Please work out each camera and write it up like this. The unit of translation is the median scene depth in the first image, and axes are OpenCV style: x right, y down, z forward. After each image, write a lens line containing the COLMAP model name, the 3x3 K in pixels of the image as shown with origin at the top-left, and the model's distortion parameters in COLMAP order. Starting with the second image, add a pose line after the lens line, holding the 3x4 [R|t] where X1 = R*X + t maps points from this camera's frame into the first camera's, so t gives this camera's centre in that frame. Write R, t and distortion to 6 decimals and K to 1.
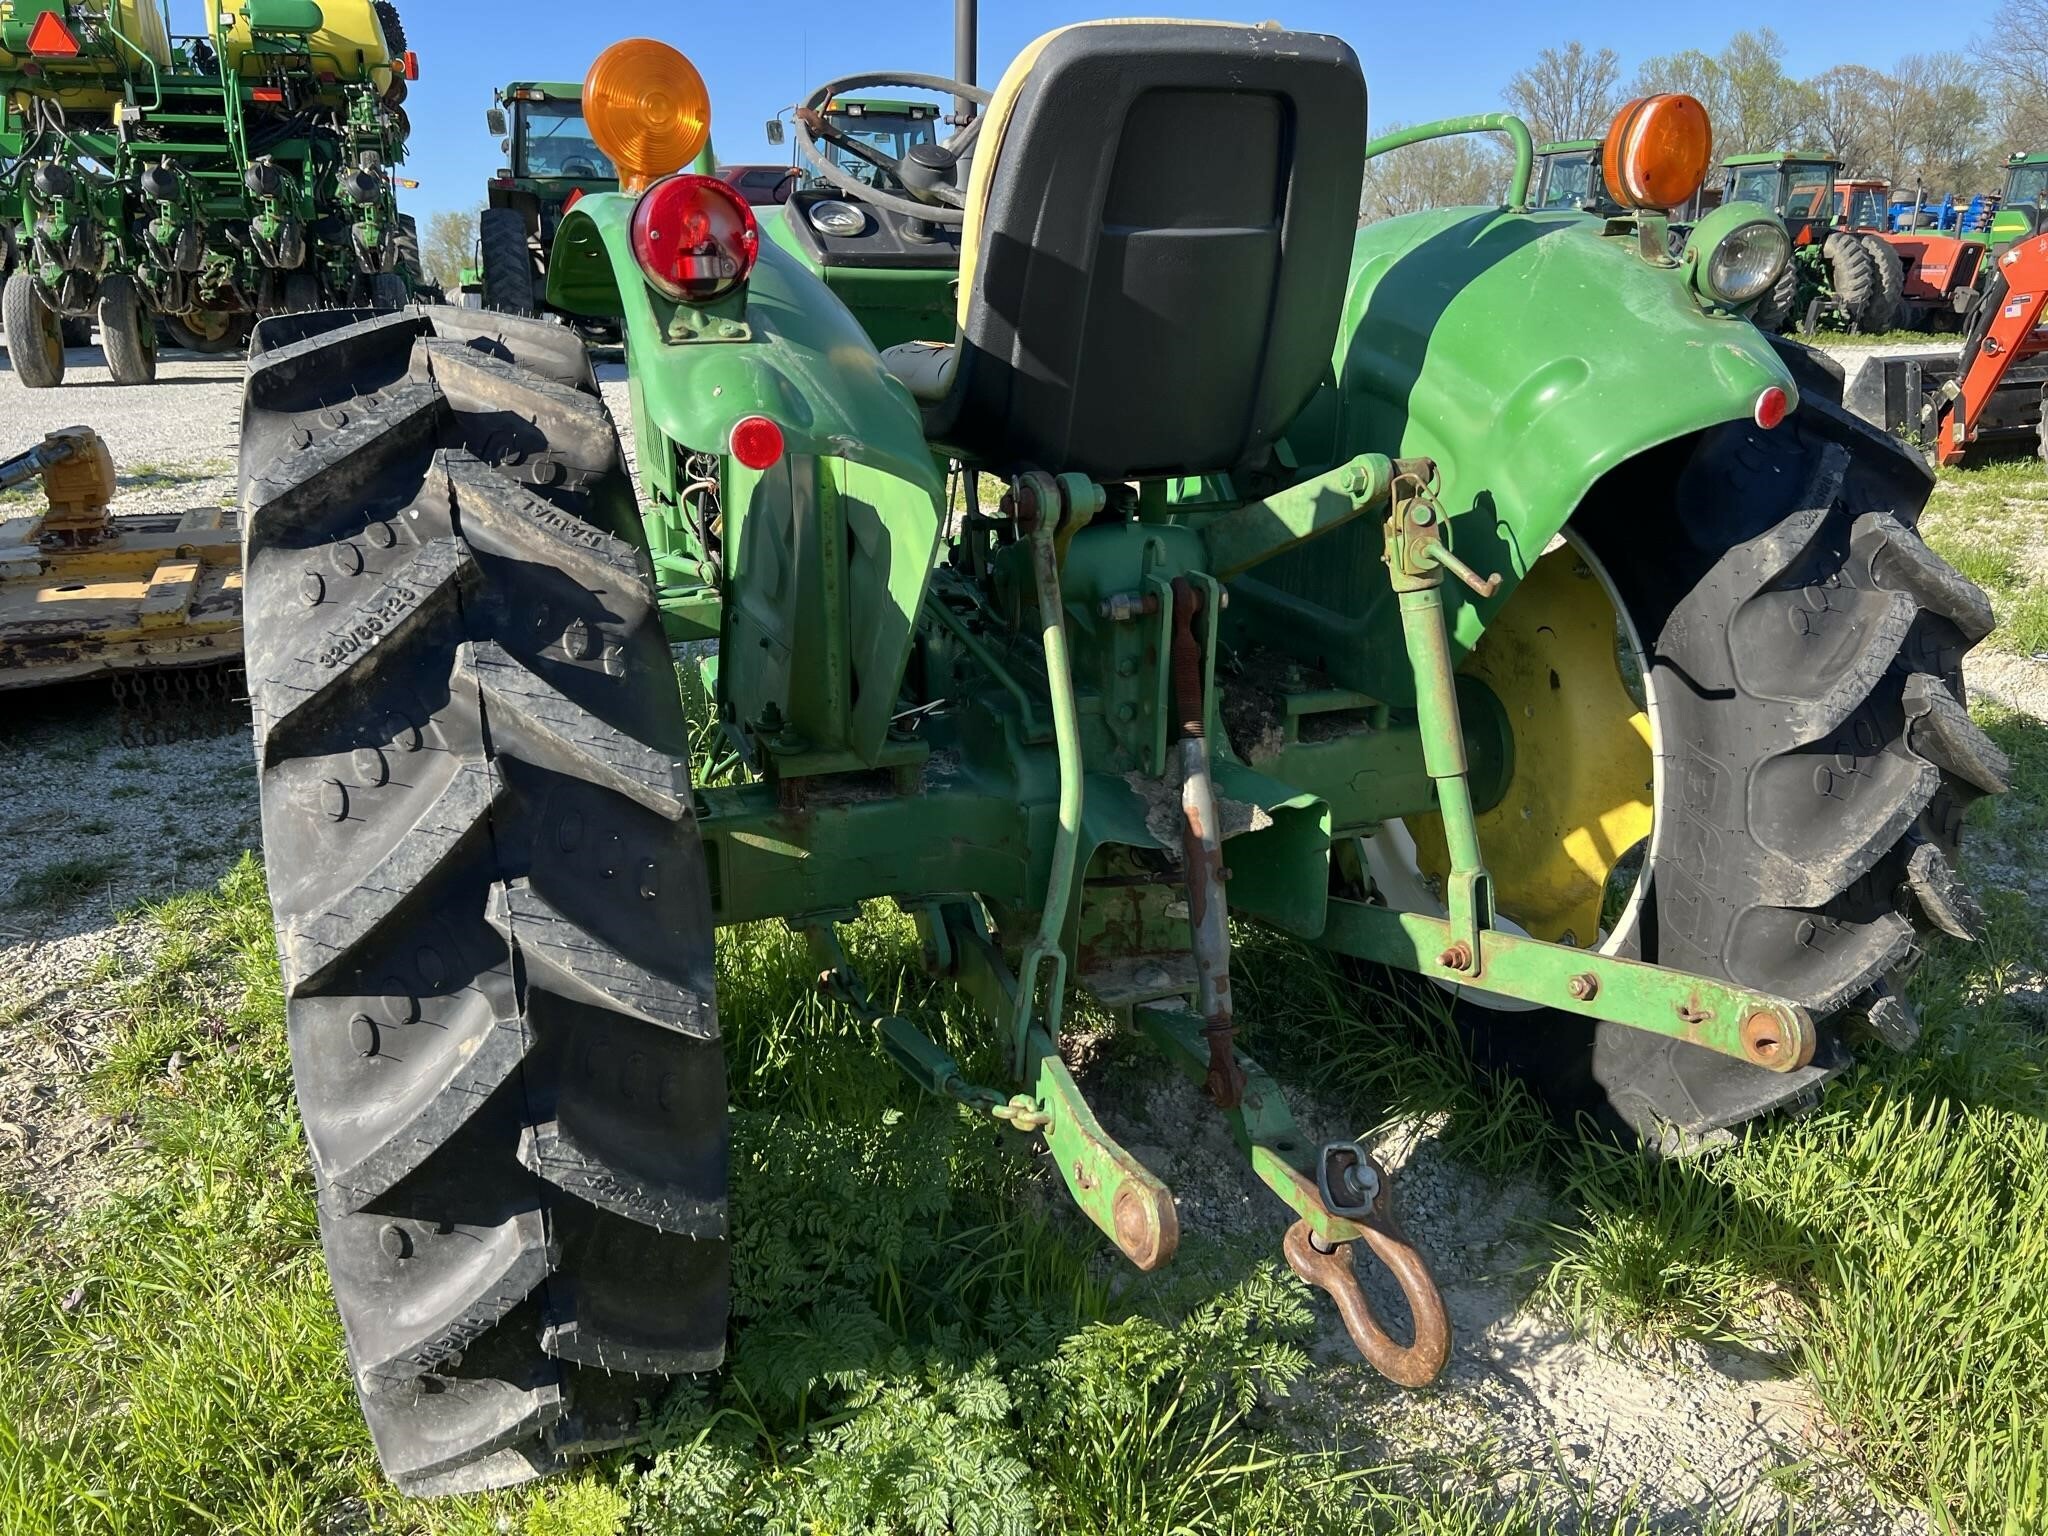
lens RADIAL K [[1562.0, 0, 1039.9], [0, 1562.0, 774.3], [0, 0, 1]] dist [0.037712, -0.046860]
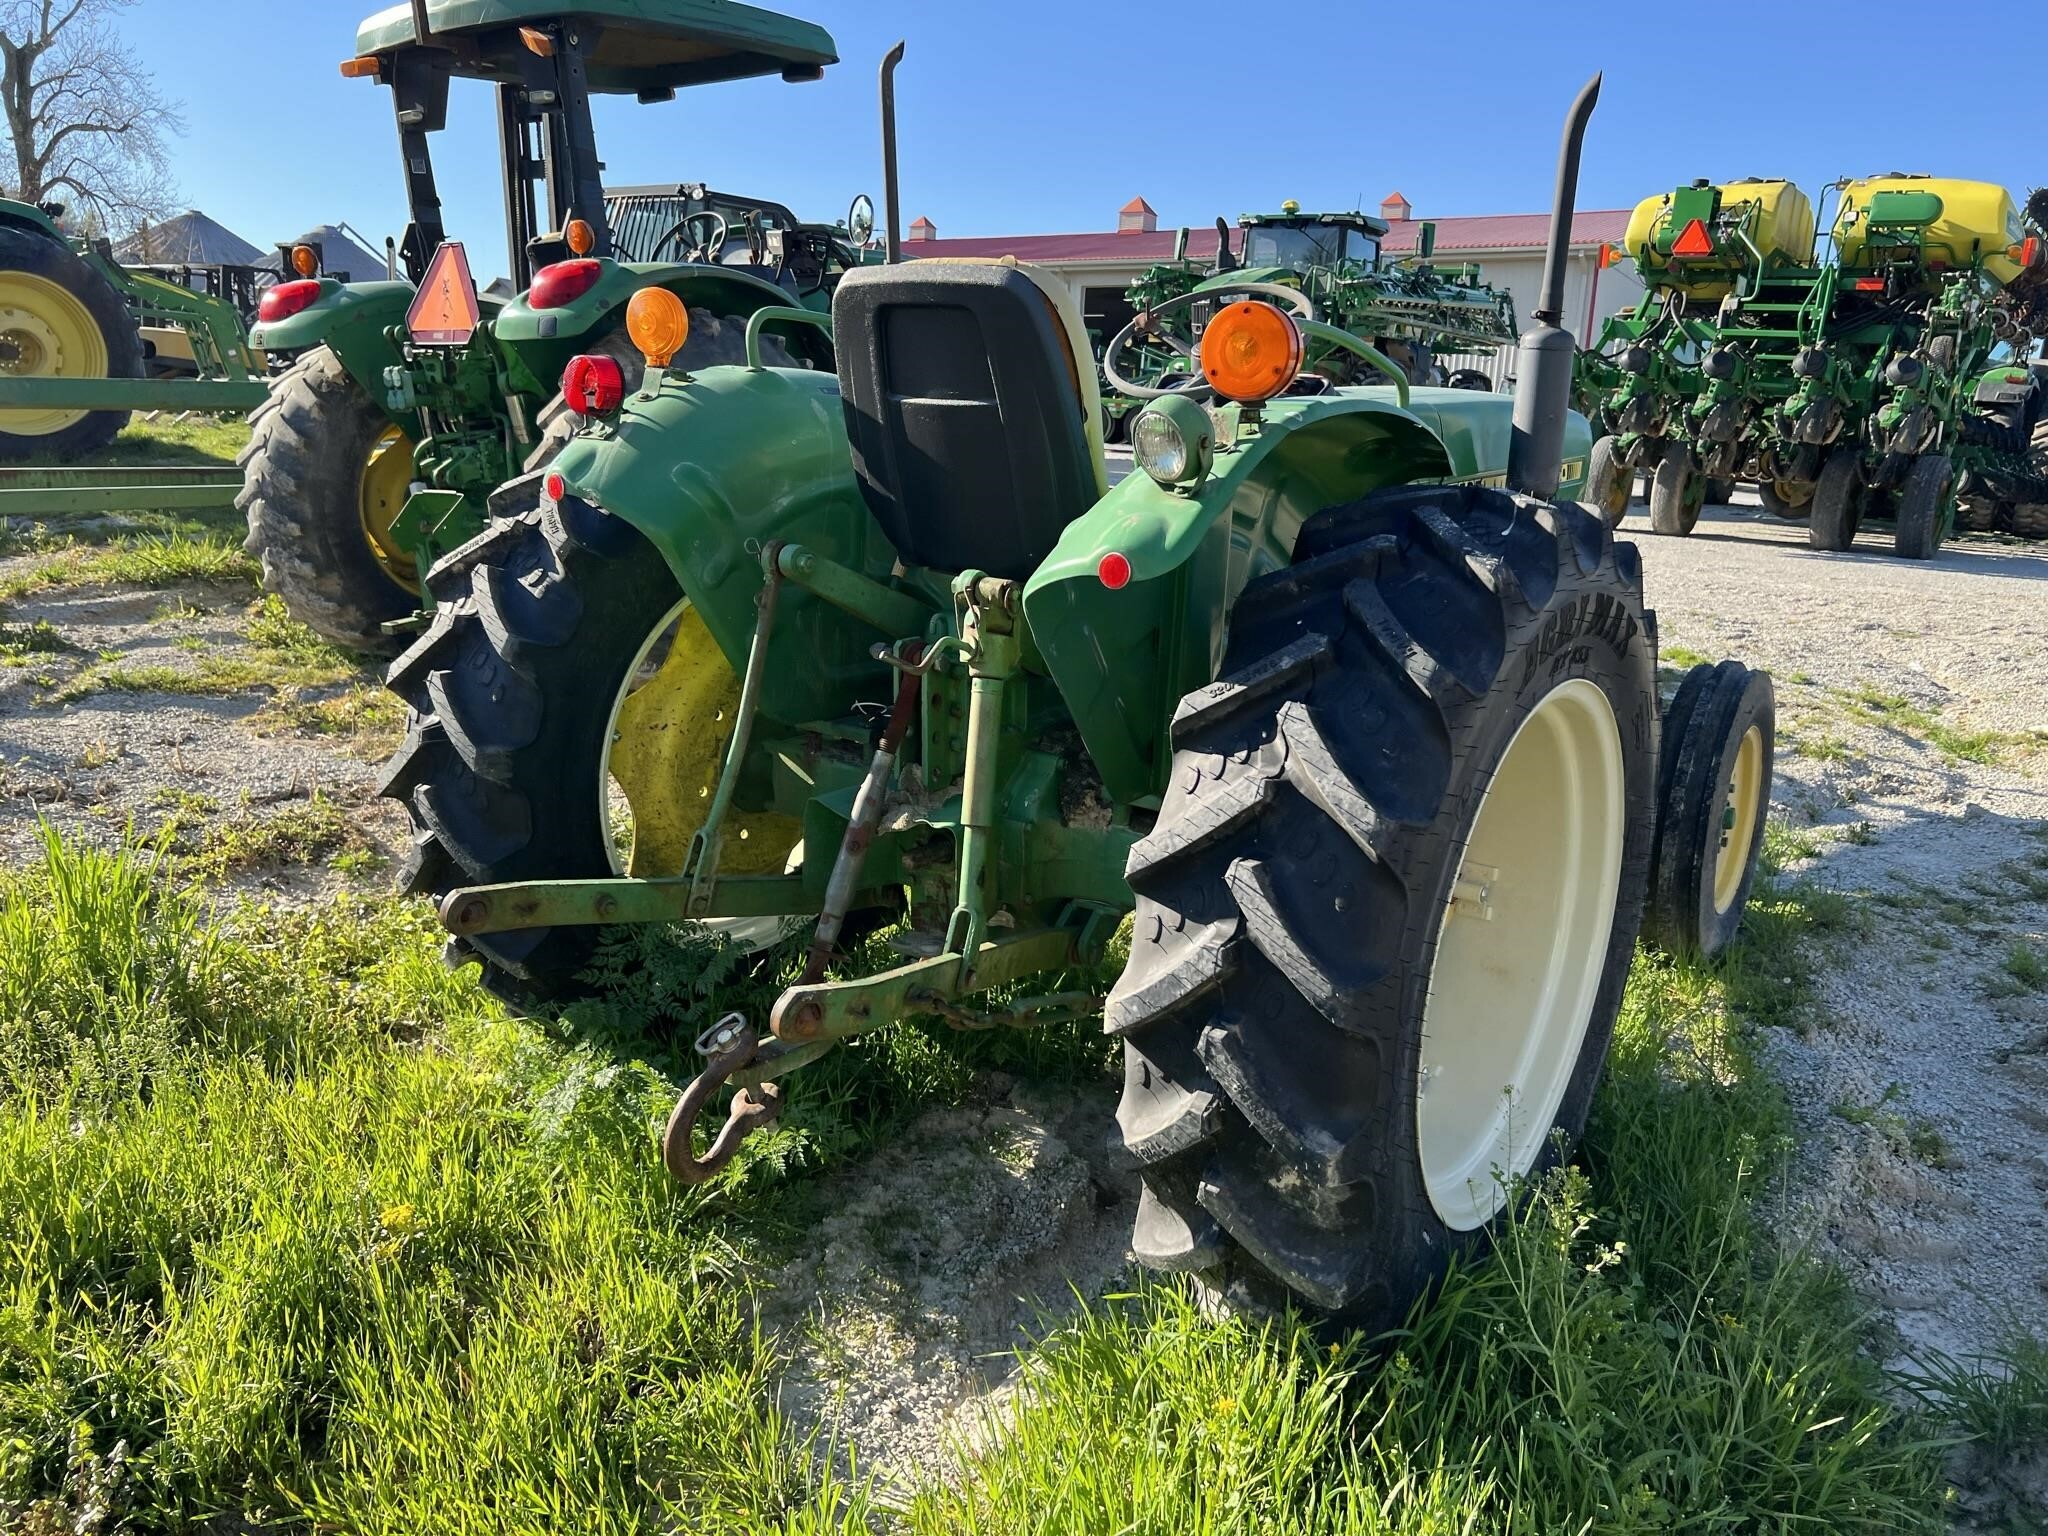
lens RADIAL K [[1562.0, 0, 1030.1], [0, 1562.0, 769.3], [0, 0, 1]] dist [0.037712, -0.046860]
pose [[0.511711, 0.231402, -0.827408, 1.305380], [-0.318587, 0.945495, 0.067398, -0.141686], [0.797906, 0.229113, 0.557542, 0.327243]]
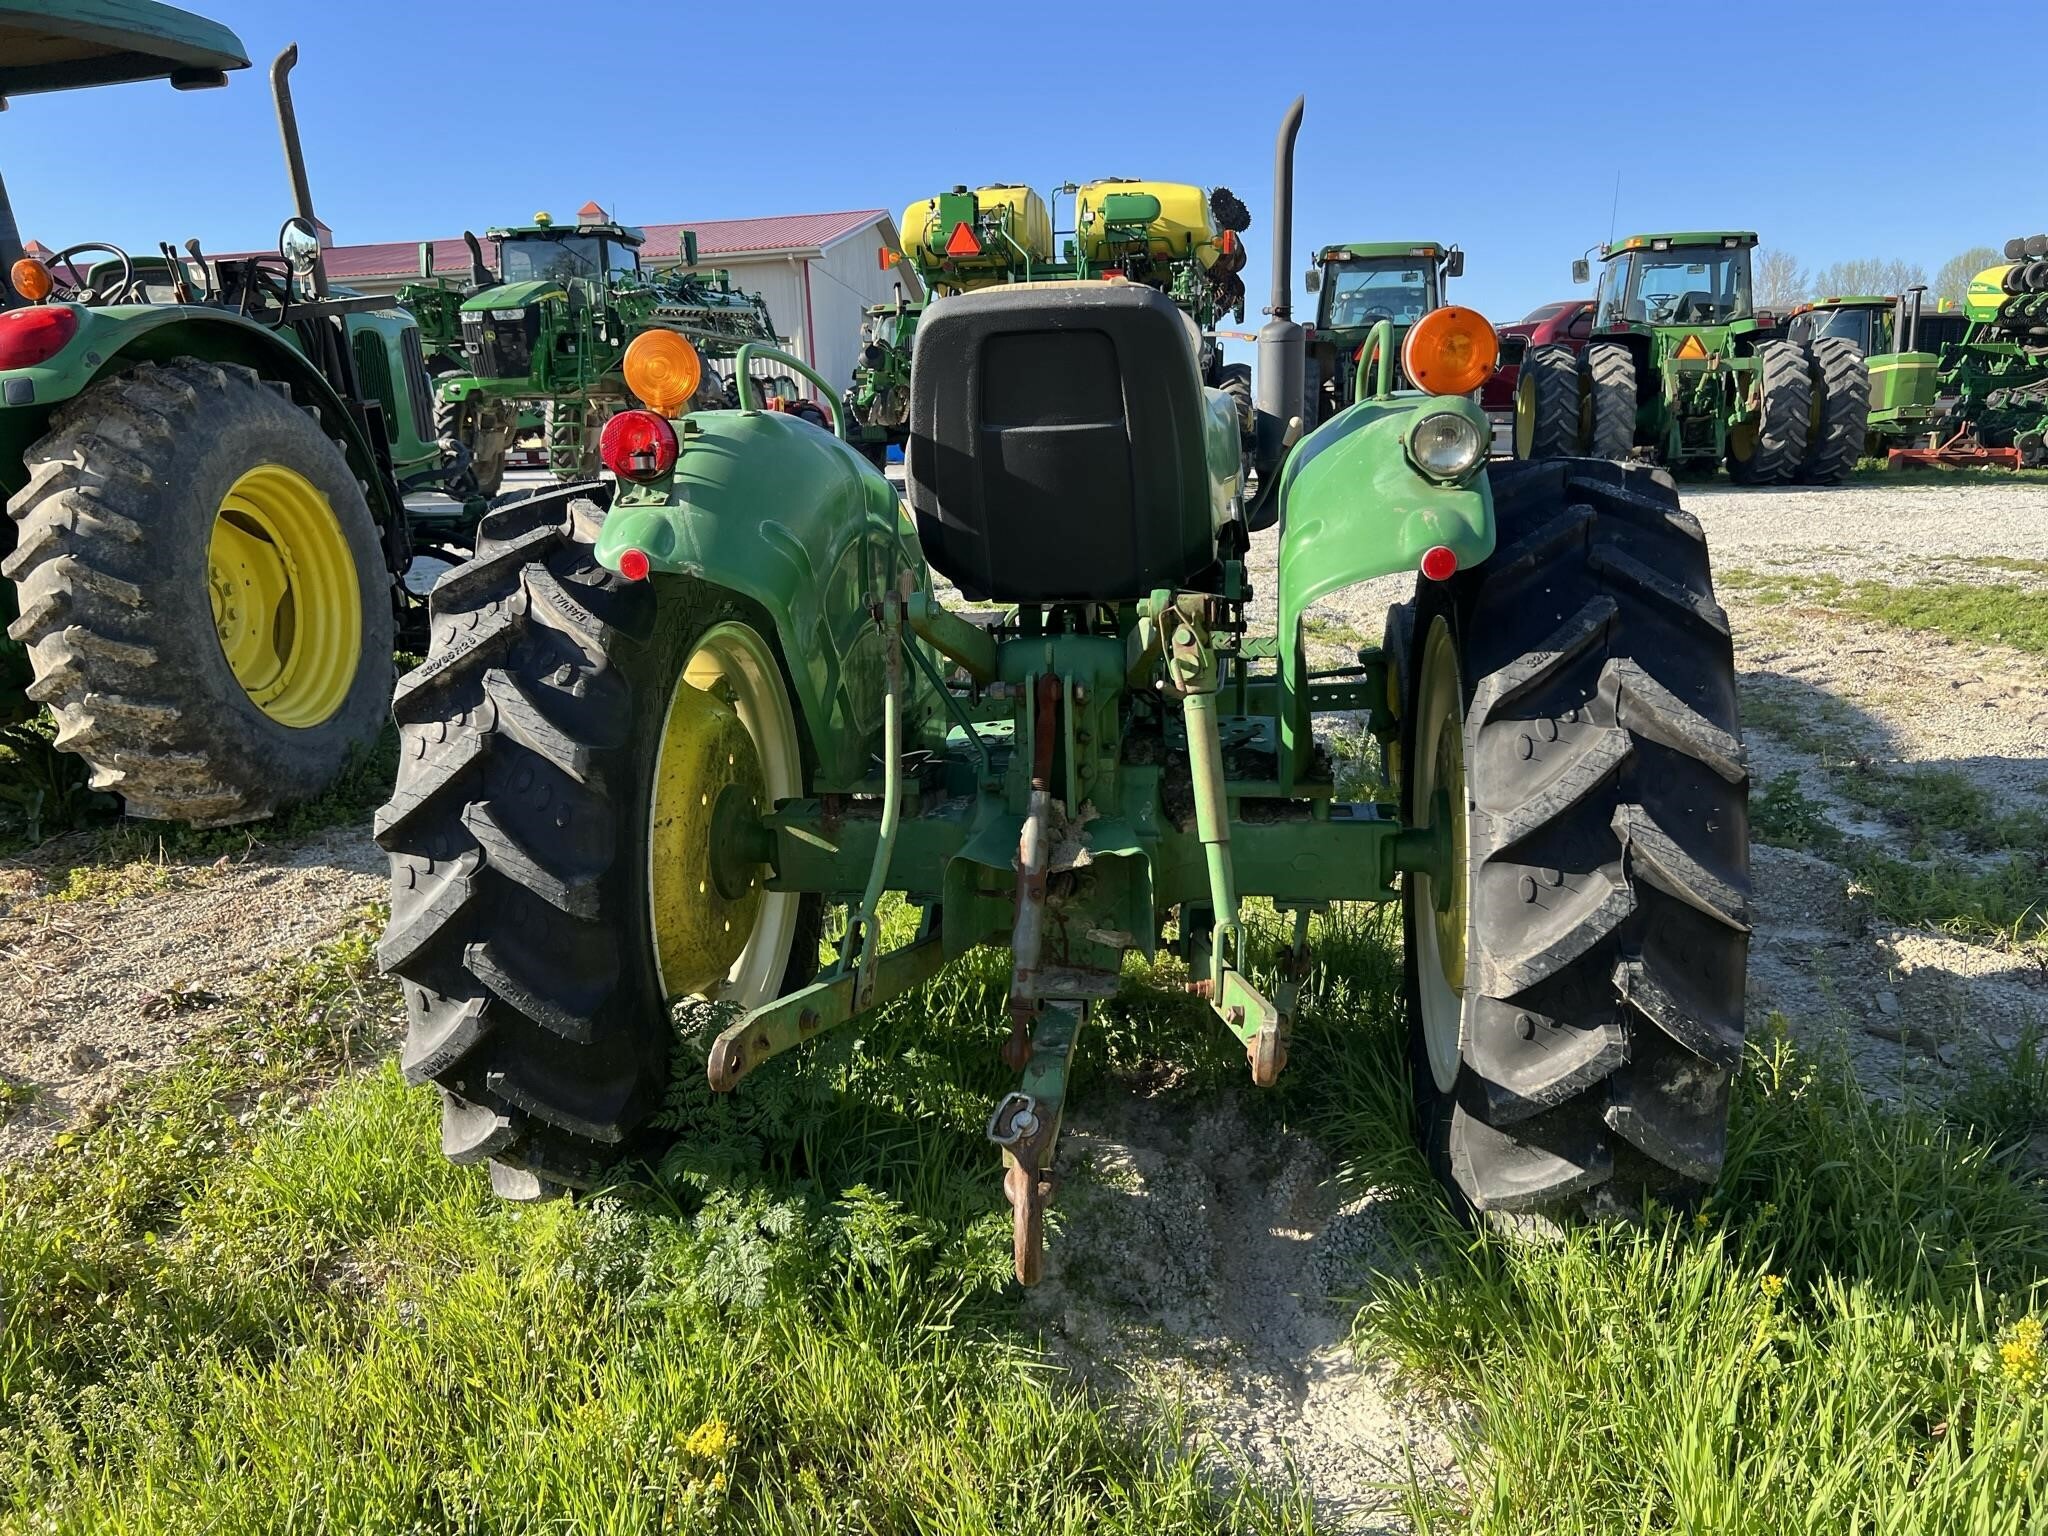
lens RADIAL K [[1562.0, 0, 1035.2], [0, 1562.0, 737.9], [0, 0, 1]] dist [0.037712, -0.046860]
pose [[0.858083, 0.085887, -0.506277, 0.760445], [-0.135471, 0.988849, -0.061856, 0.014455], [0.495319, 0.121663, 0.860149, -0.157500]]
